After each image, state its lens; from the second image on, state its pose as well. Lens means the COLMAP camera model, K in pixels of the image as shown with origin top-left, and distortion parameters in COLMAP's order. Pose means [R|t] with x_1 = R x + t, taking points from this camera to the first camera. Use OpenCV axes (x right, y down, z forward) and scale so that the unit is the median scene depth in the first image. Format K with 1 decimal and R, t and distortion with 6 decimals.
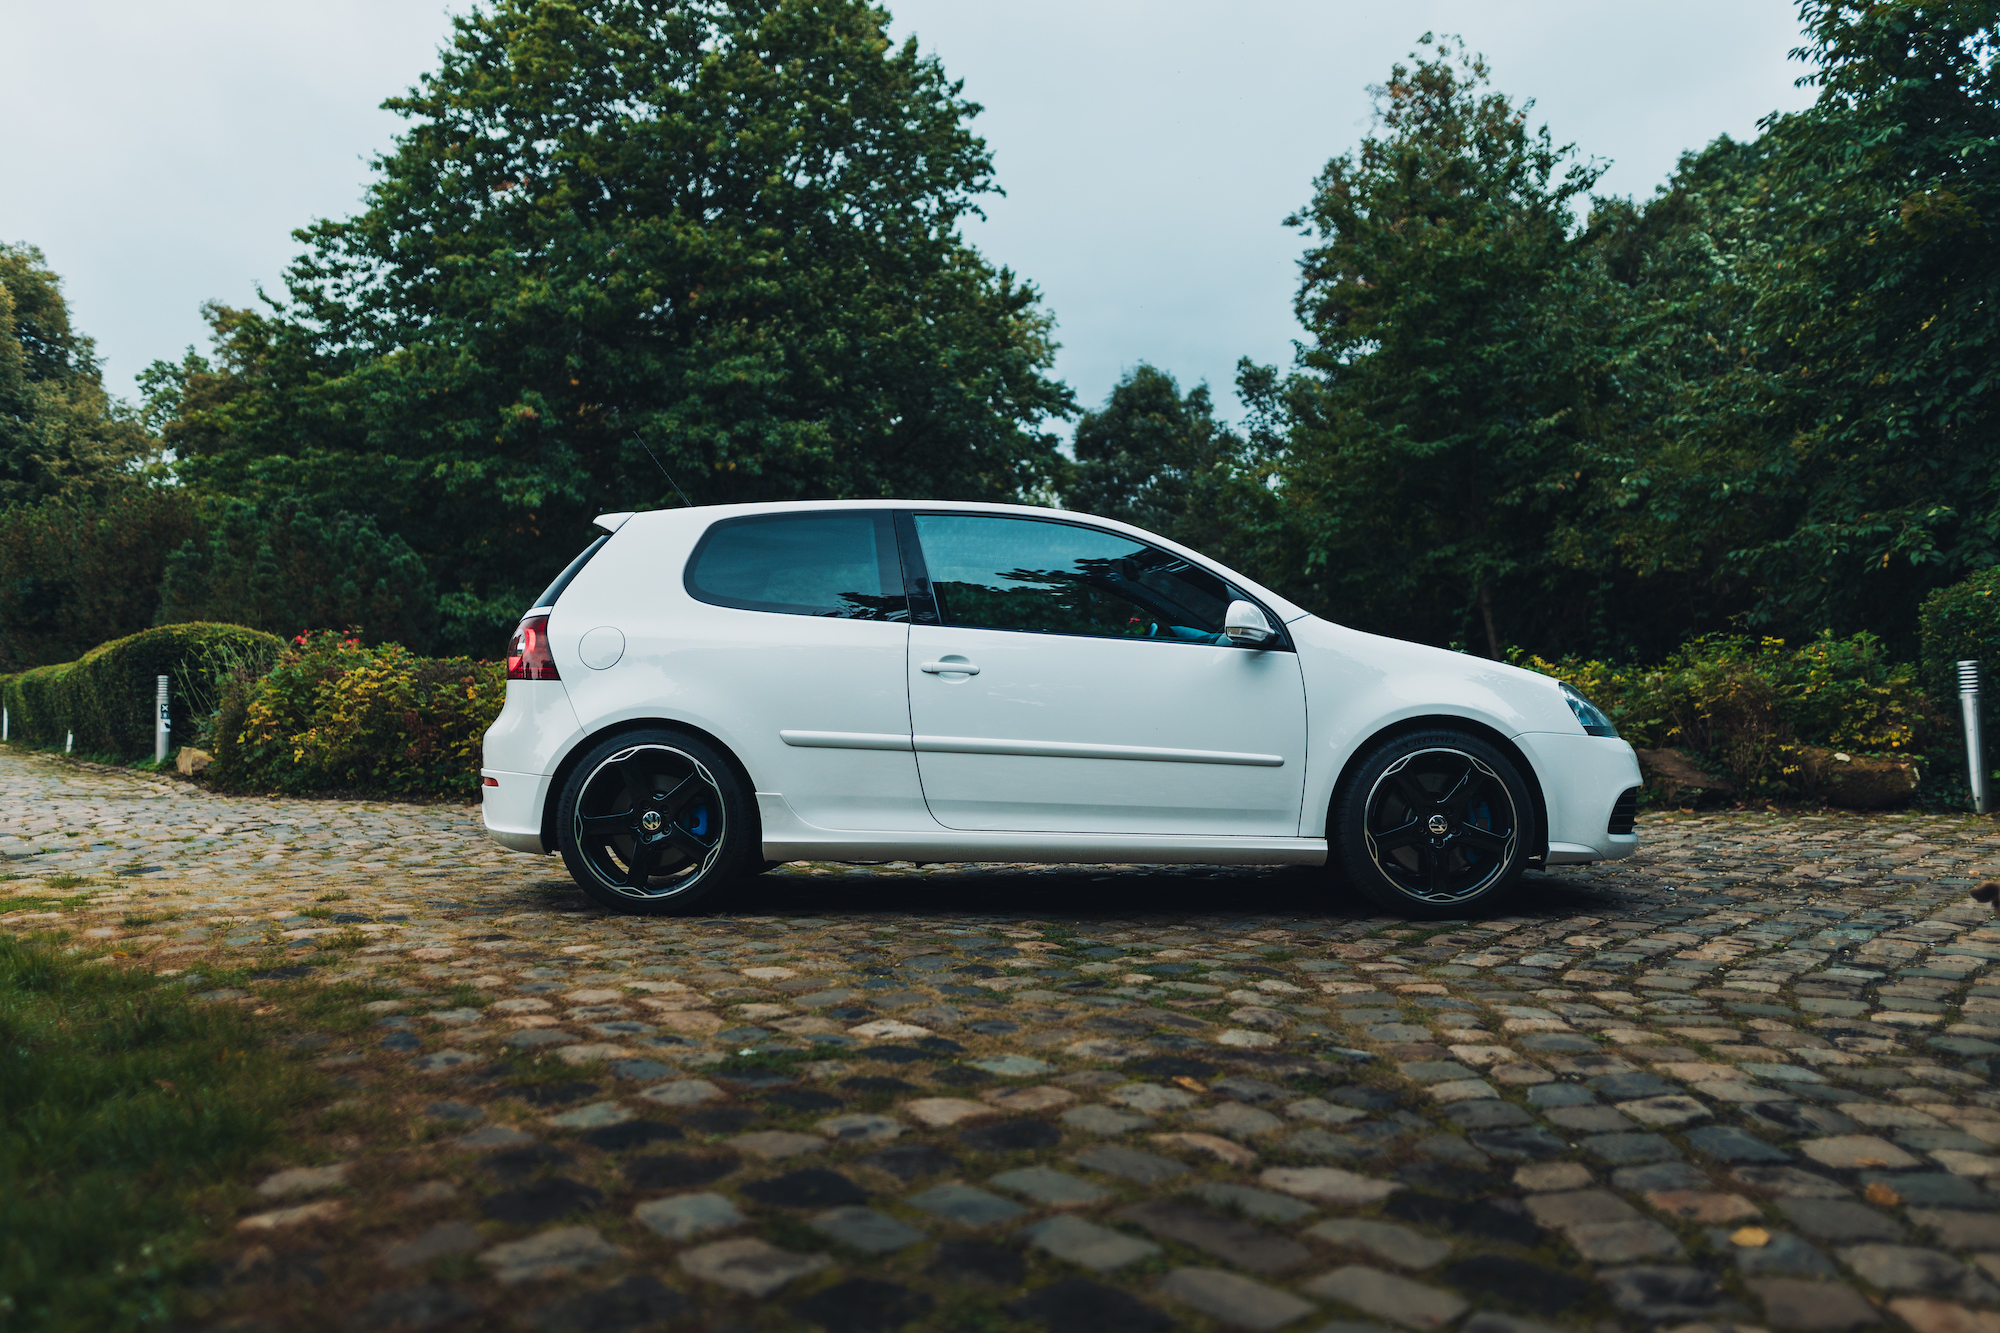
lens RADIAL K [[1779.1, 0, 995.6], [0, 1779.1, 775.9], [0, 0, 1]] dist [0.000755, -0.018147]
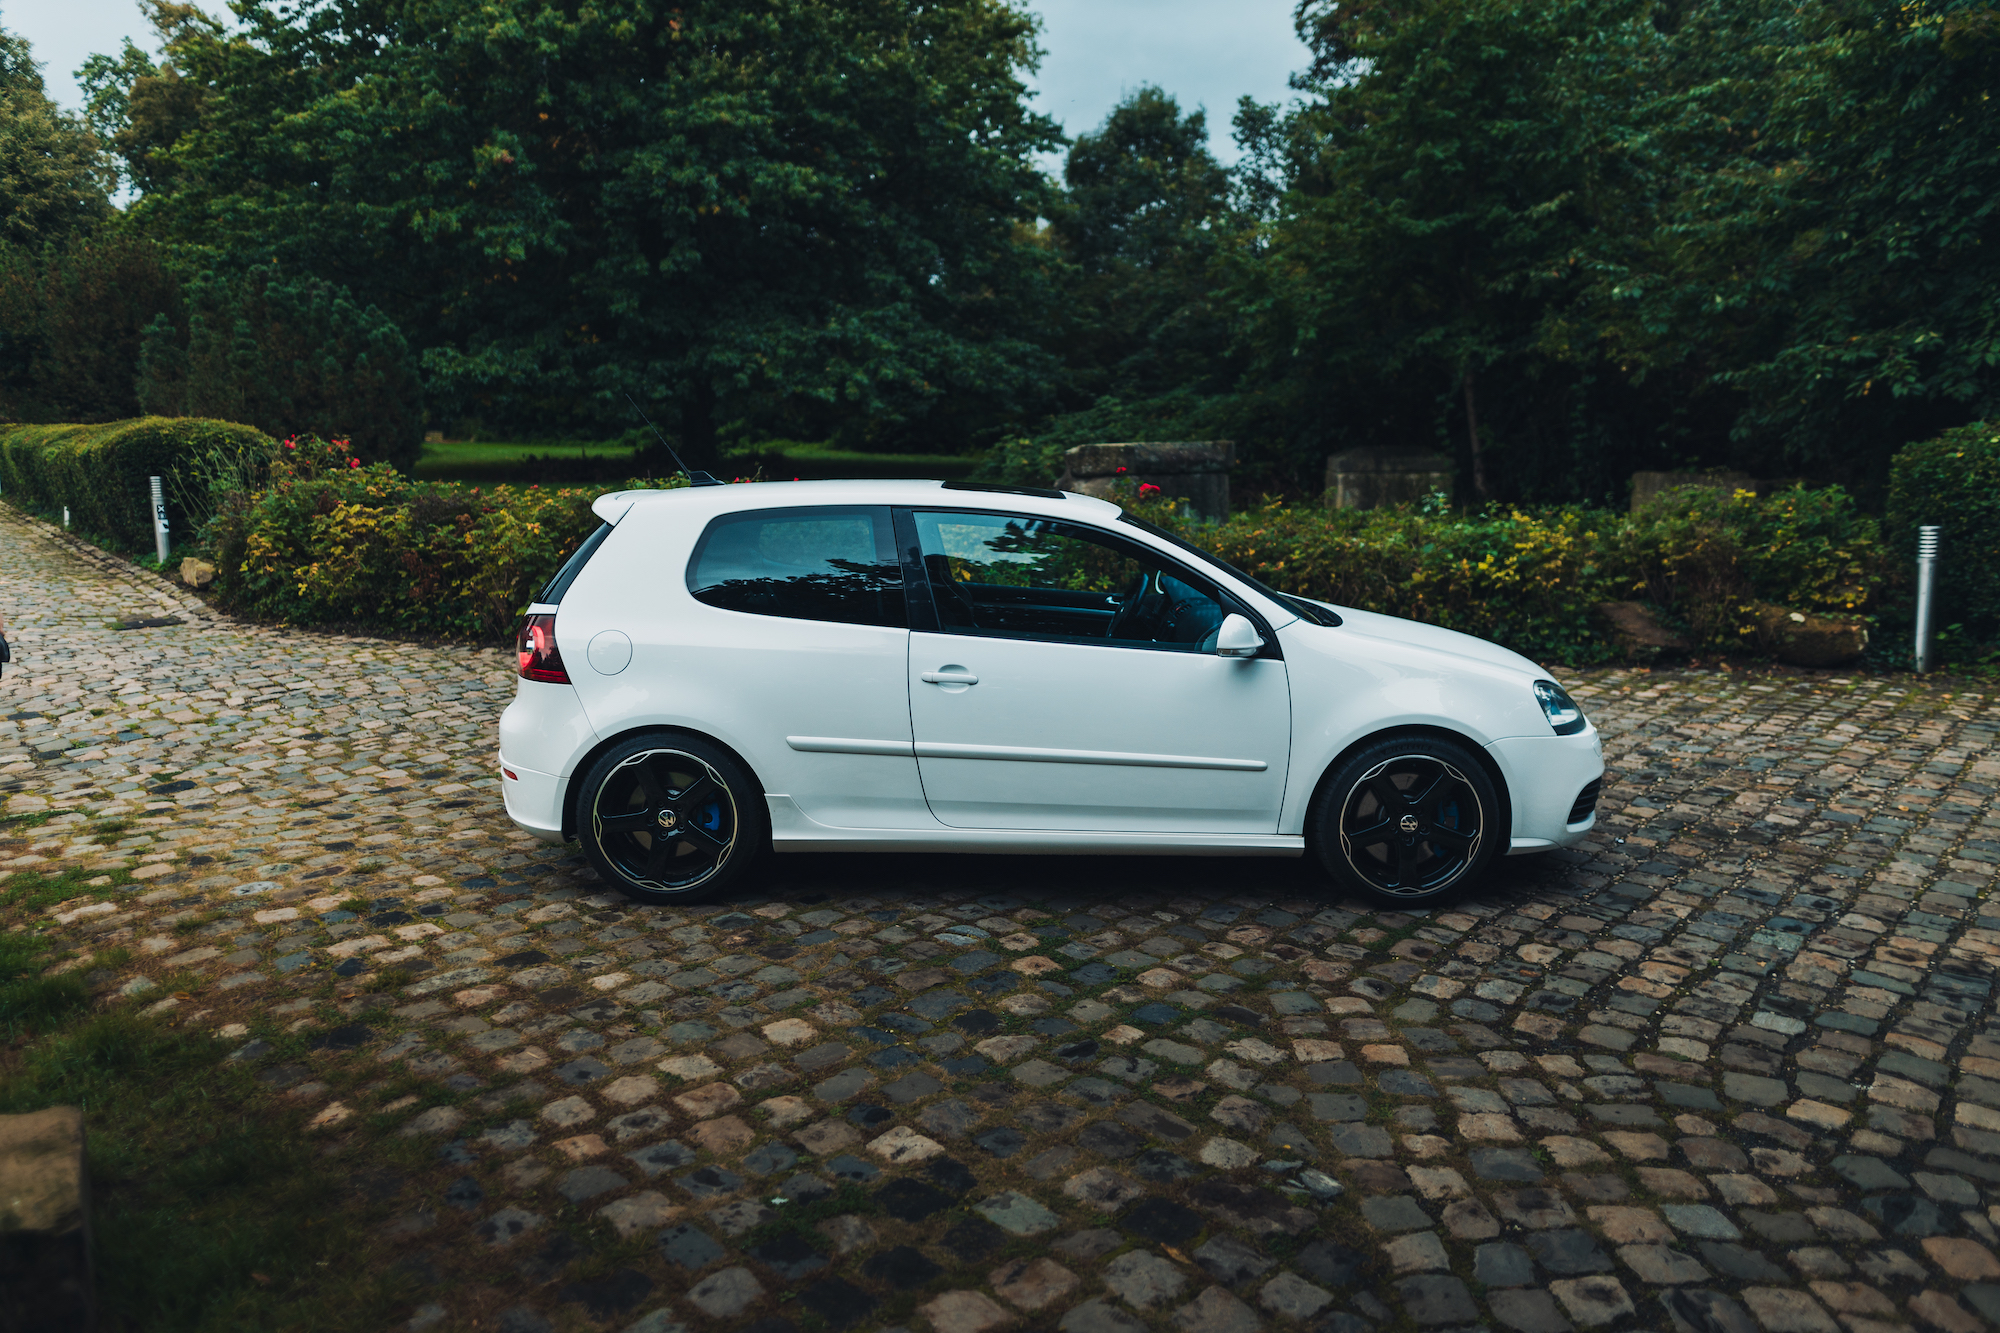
lens RADIAL K [[1682.1, 0, 1005.3], [0, 1682.1, 914.9], [0, 0, 1]] dist [-0.000079, -0.017706]
pose [[0.999813, 0.002177, 0.019225, -0.011478], [-0.007390, 0.961275, 0.275493, -0.187477], [-0.017880, -0.275583, 0.961111, 0.022361]]
